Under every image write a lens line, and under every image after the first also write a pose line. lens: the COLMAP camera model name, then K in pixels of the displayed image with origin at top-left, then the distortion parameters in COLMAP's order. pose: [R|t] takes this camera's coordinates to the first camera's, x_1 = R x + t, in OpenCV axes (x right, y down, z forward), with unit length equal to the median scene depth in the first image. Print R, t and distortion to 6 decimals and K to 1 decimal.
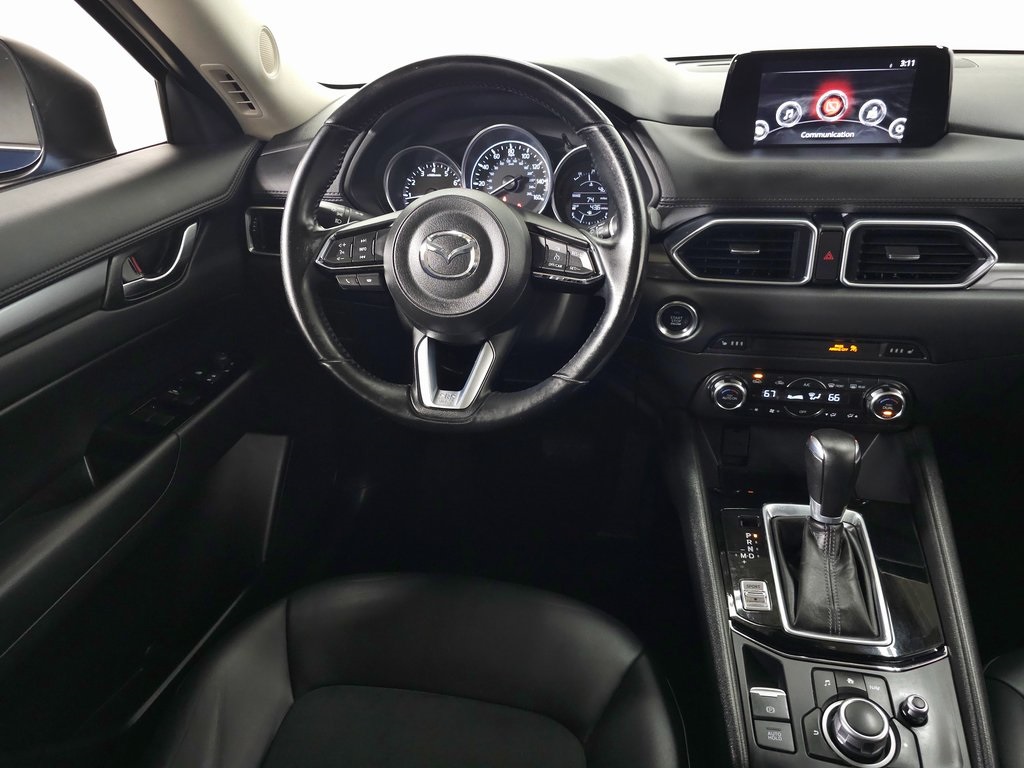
lens RADIAL K [[717.0, 0, 504.7], [0, 717.0, 374.1], [0, 0, 1]] dist [0.032135, -0.051455]
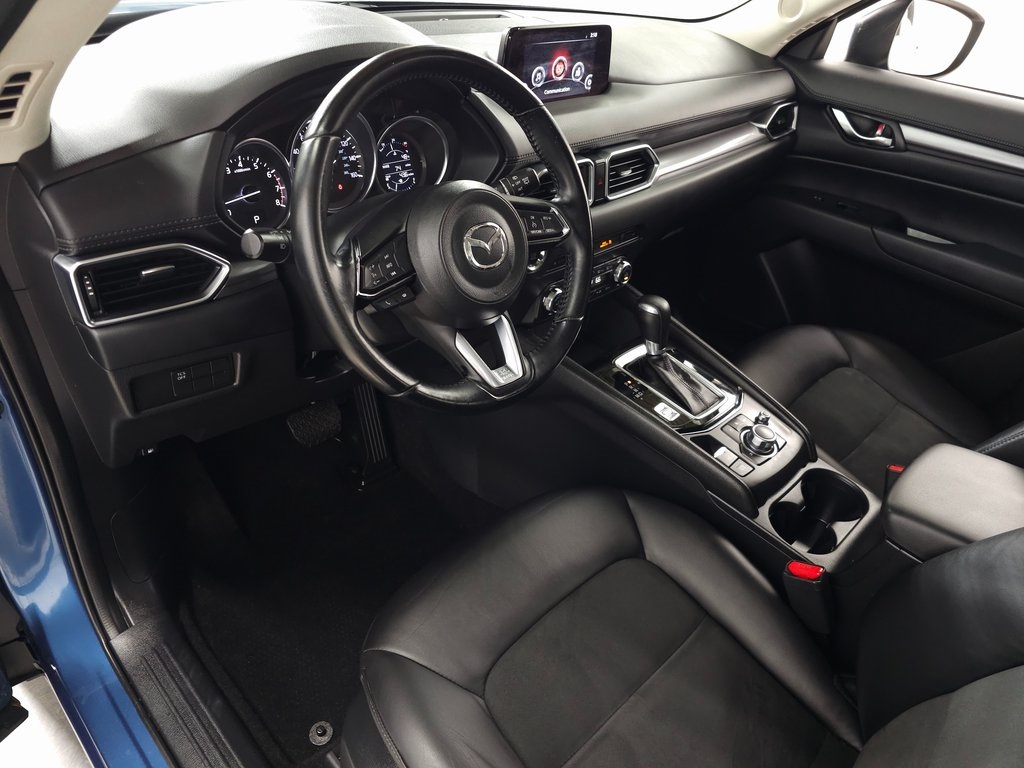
lens RADIAL K [[694.4, 0, 528.0], [0, 694.4, 406.5], [0, 0, 1]] dist [-0.002927, -0.009484]
pose [[0.528640, -0.421472, 0.736818, -0.772404], [0.291089, 0.905401, 0.309058, -0.213522], [-0.797375, 0.051099, 0.601317, 0.296473]]
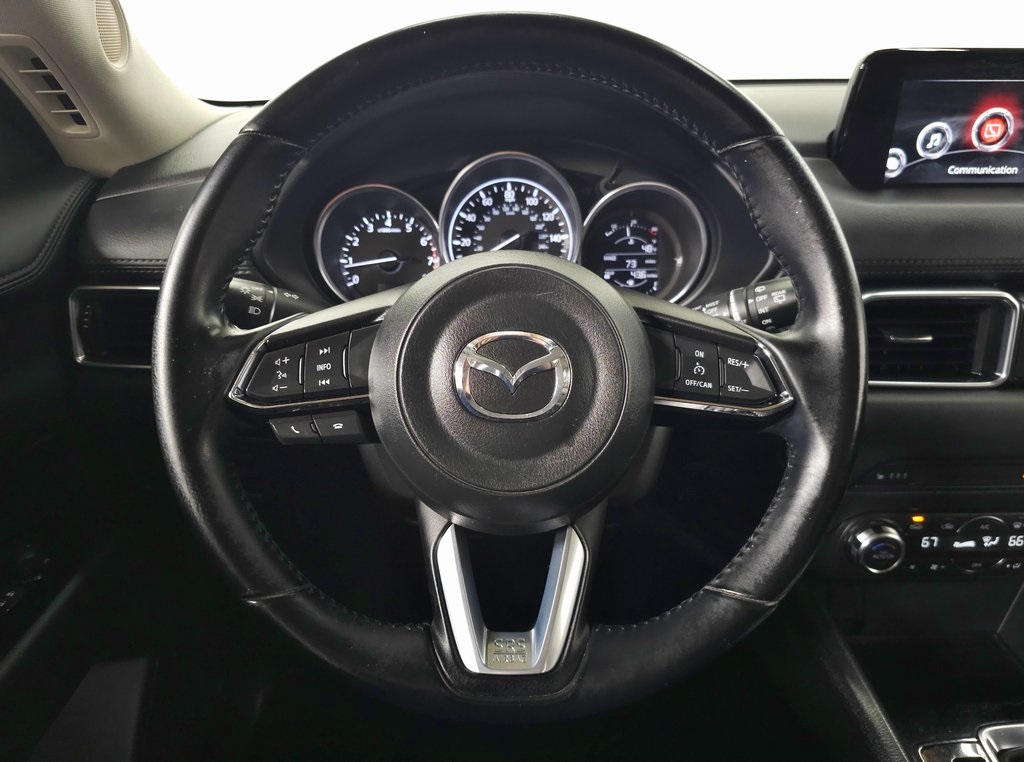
lens RADIAL K [[717.0, 0, 512.2], [0, 717.0, 363.0], [0, 0, 1]] dist [0.032135, -0.051455]
pose [[0.976011, -0.045196, 0.212978, -0.159999], [0.064771, 0.994201, -0.085847, -0.112946], [-0.207863, 0.097582, 0.973278, 0.425914]]
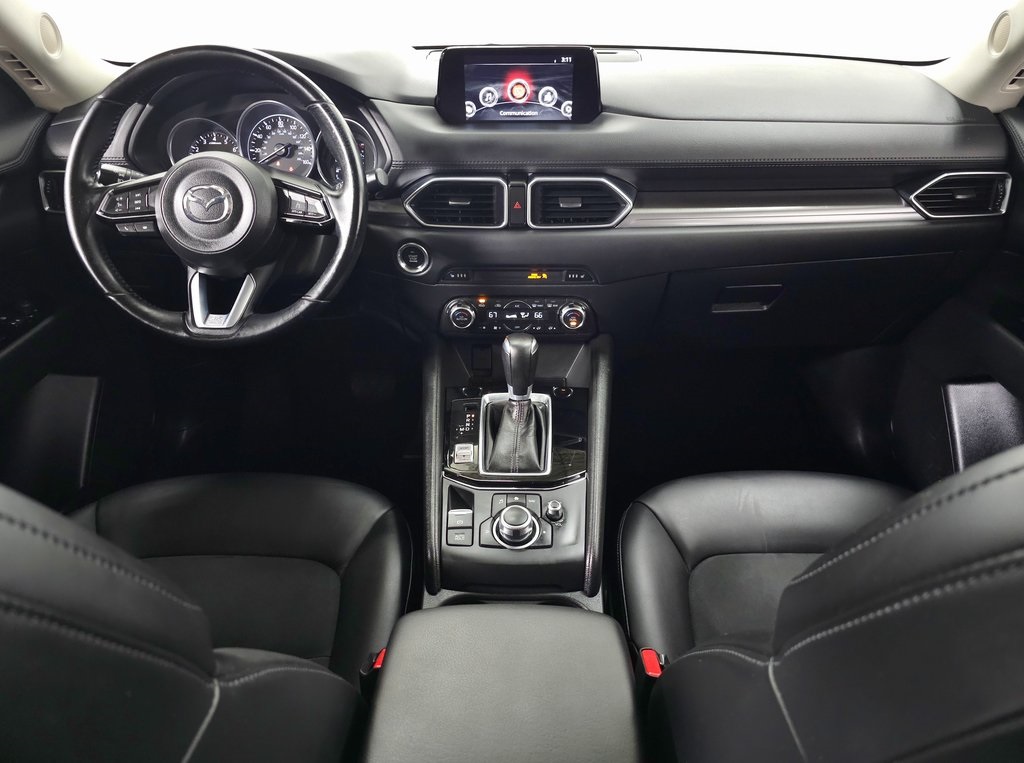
lens RADIAL K [[717.0, 0, 524.7], [0, 717.0, 383.1], [0, 0, 1]] dist [0.032135, -0.051455]
pose [[0.980589, -0.056277, 0.187827, 0.183016], [0.048966, 0.997859, 0.043347, 0.102653], [-0.189864, -0.033308, 0.981245, -0.306314]]
